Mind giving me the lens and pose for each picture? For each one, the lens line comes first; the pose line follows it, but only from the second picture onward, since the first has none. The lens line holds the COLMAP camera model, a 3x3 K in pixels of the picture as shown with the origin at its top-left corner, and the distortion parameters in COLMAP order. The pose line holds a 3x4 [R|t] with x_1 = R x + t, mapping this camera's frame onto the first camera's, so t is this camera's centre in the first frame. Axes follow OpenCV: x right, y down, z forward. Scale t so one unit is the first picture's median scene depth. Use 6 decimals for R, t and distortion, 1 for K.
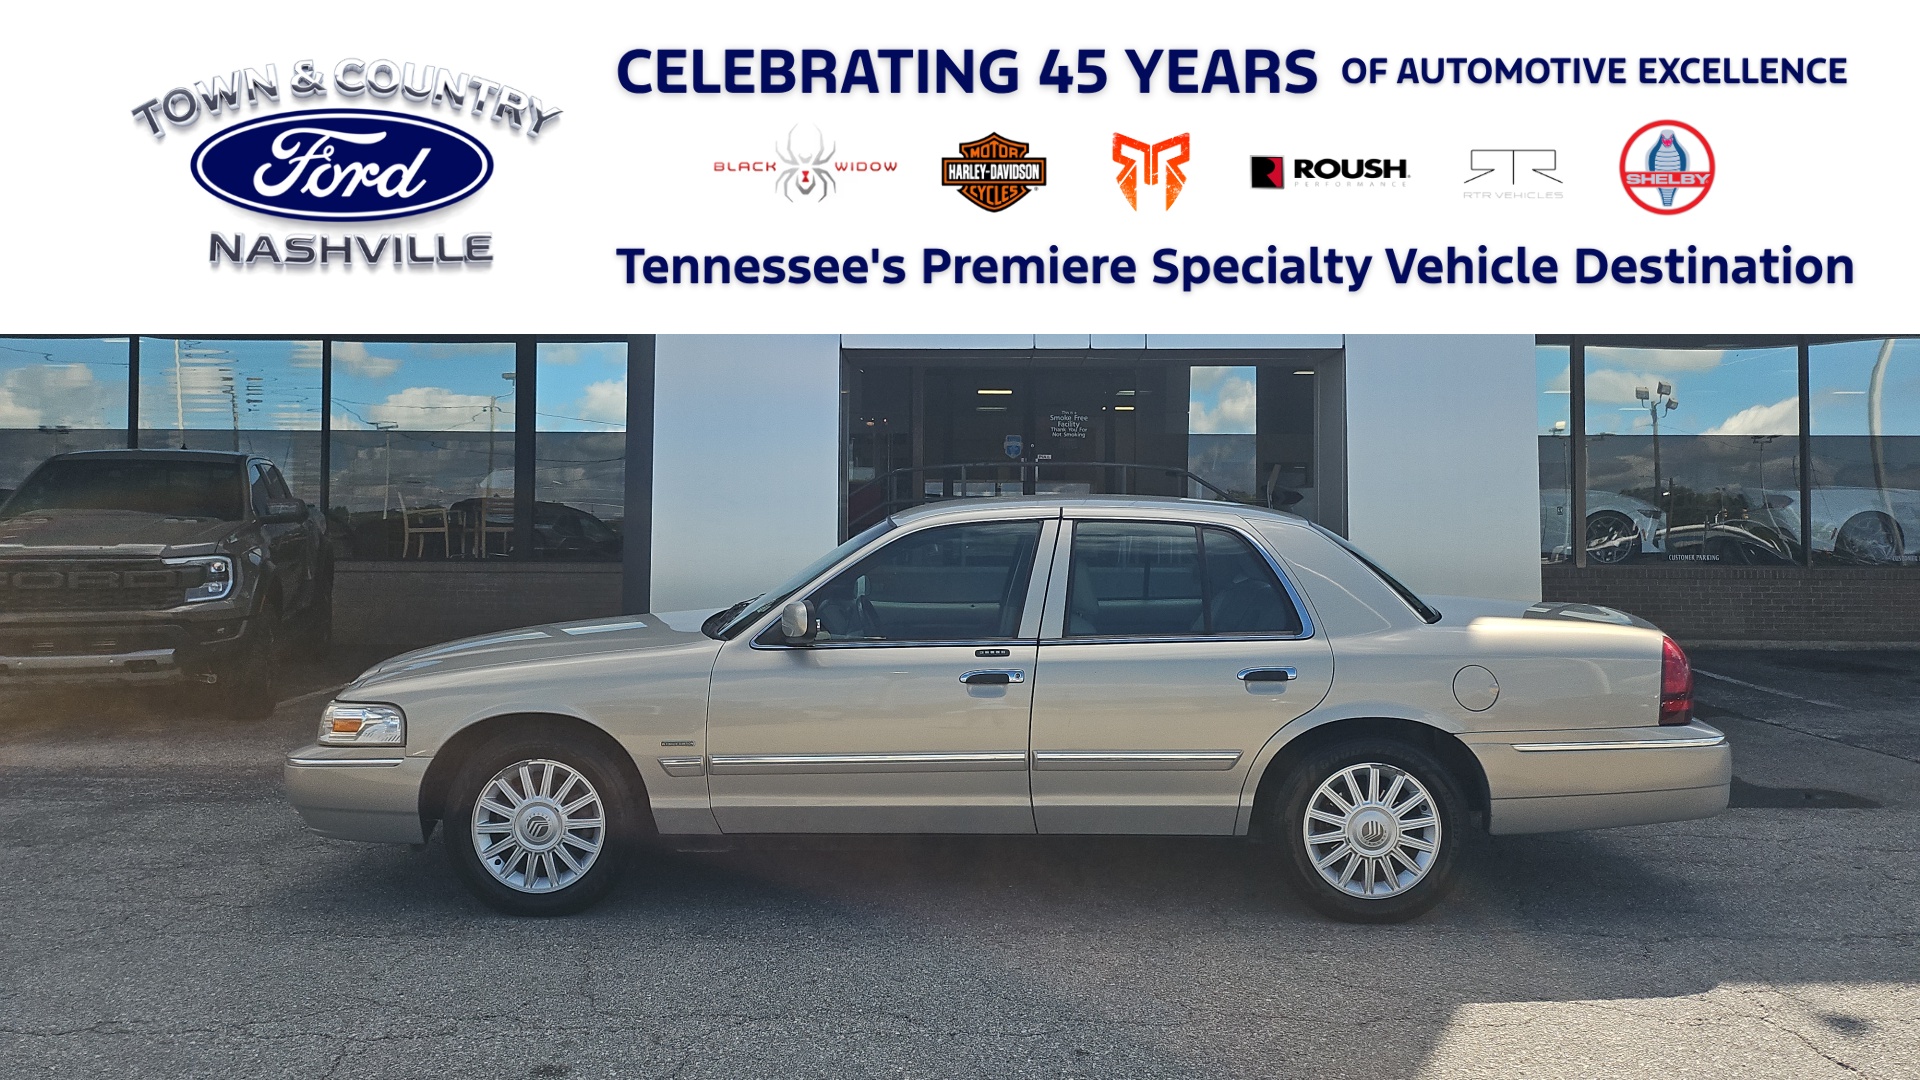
lens RADIAL K [[1383.6, 0, 947.1], [0, 1383.6, 518.8], [0, 0, 1]] dist [0.086431, -0.090343]
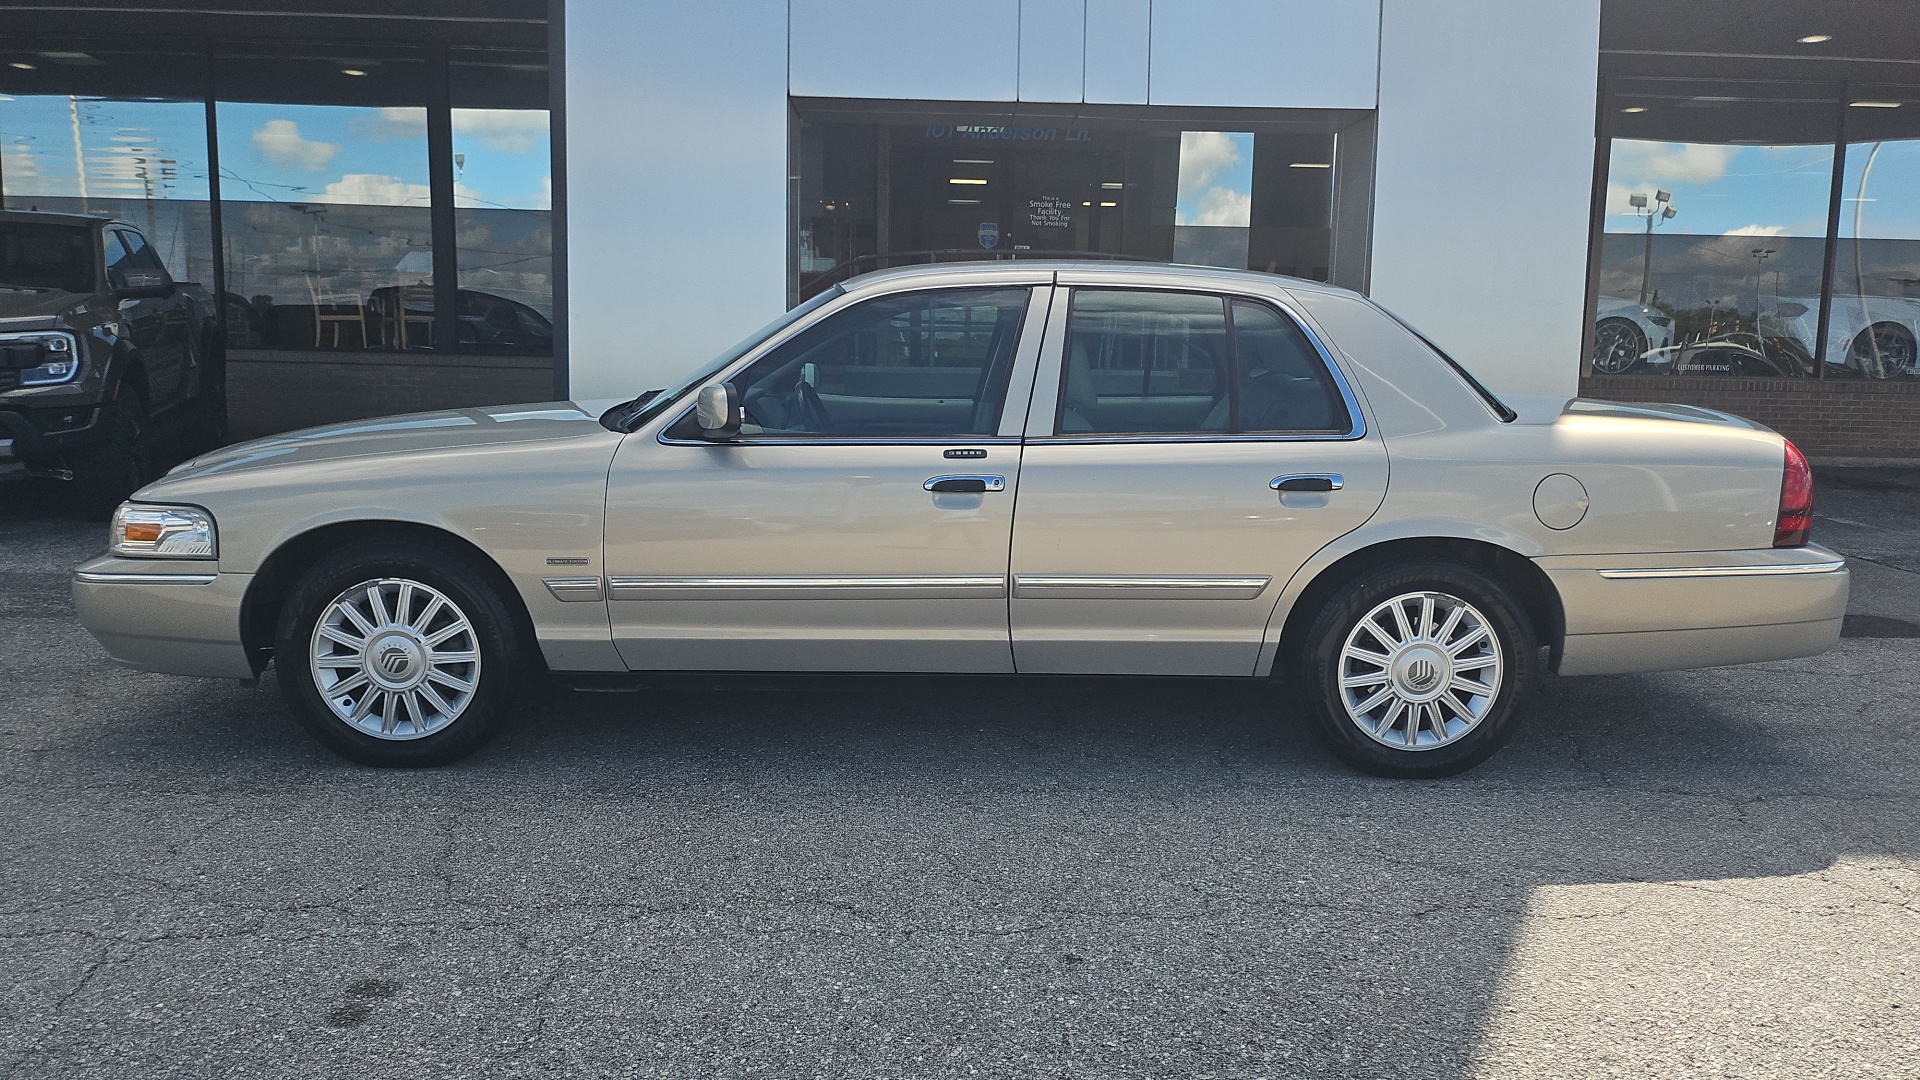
lens RADIAL K [[1381.2, 0, 983.5], [0, 1381.2, 541.8], [0, 0, 1]] dist [0.050271, -0.058410]
pose [[0.998725, 0.009700, 0.049534, 0.004343], [-0.017065, 0.988460, 0.150516, 0.027216], [-0.047502, -0.151170, 0.987366, 0.207691]]
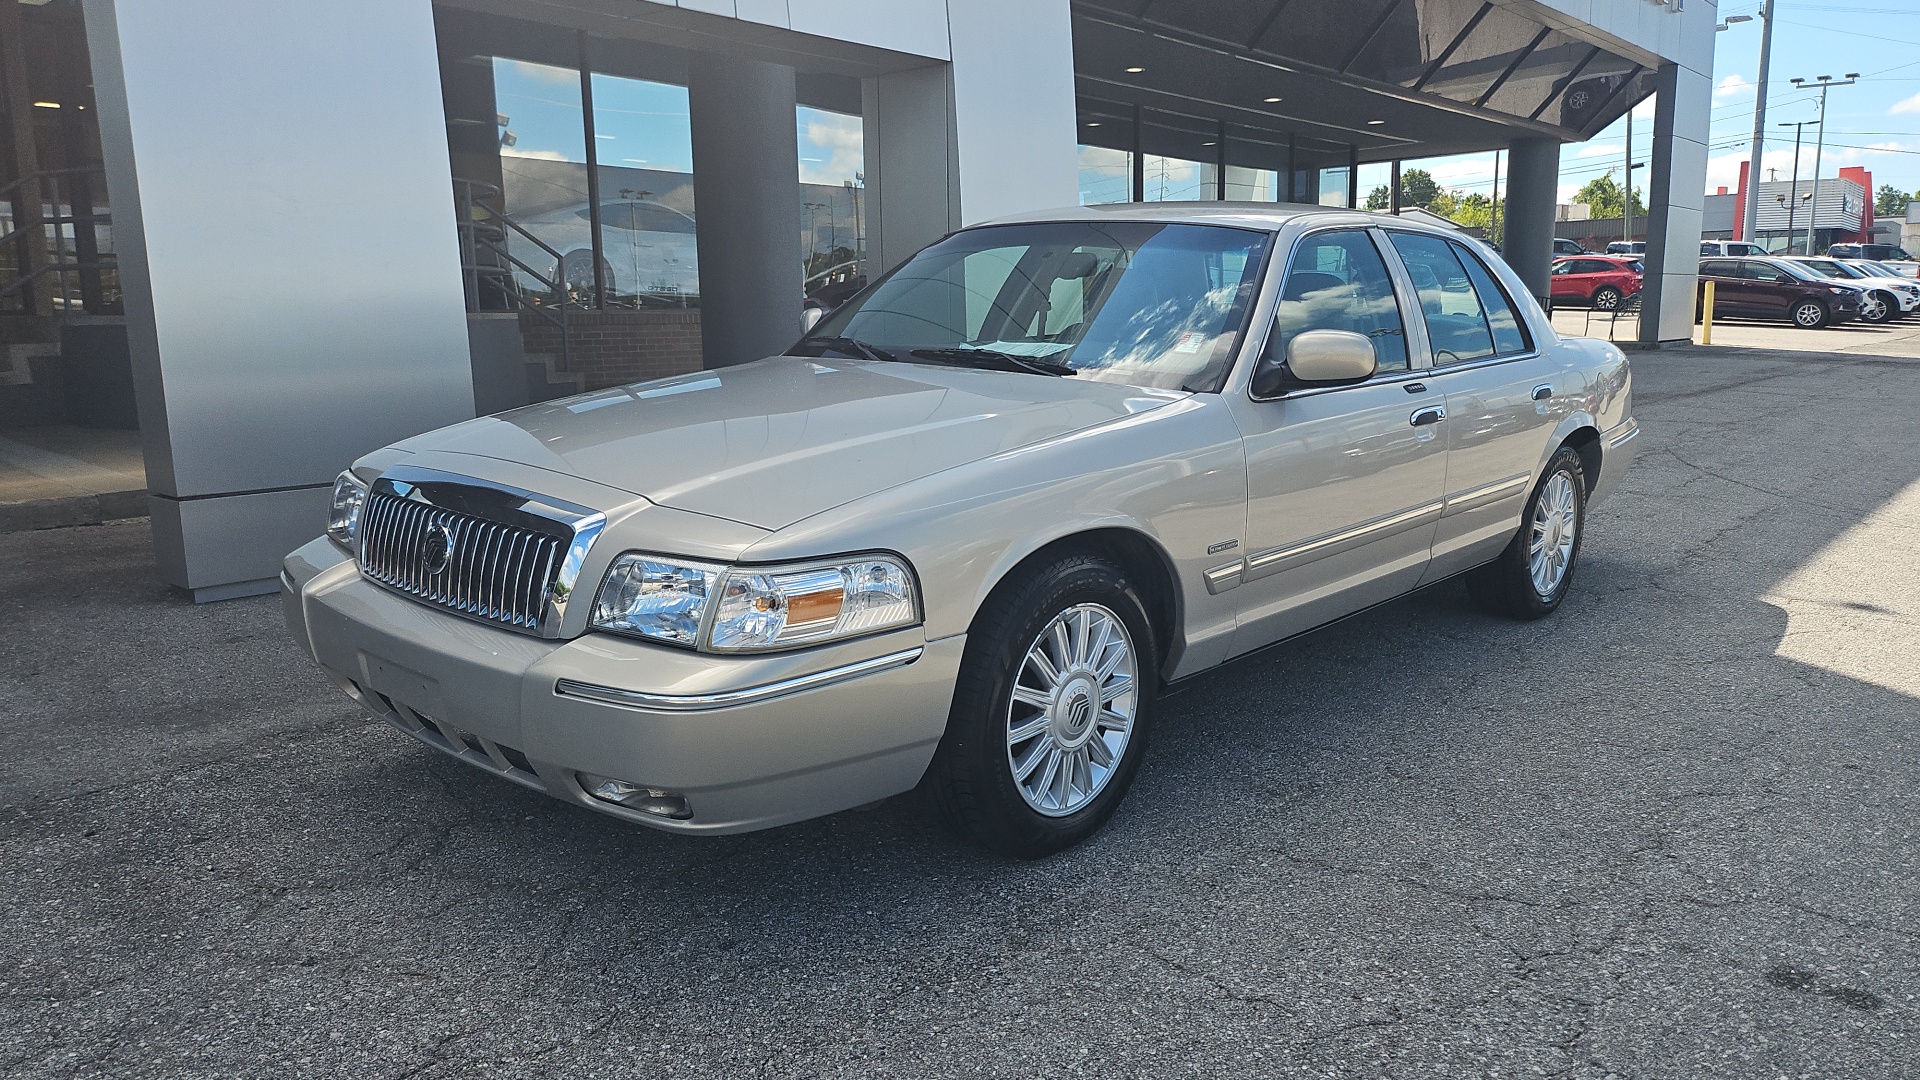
lens RADIAL K [[1381.2, 0, 983.5], [0, 1381.2, 541.8], [0, 0, 1]] dist [0.050271, -0.058410]
pose [[0.637115, -0.140905, 0.757780, -0.779867], [-0.011969, 0.981221, 0.192516, 0.029478], [-0.770676, -0.131725, 0.623464, 0.665707]]
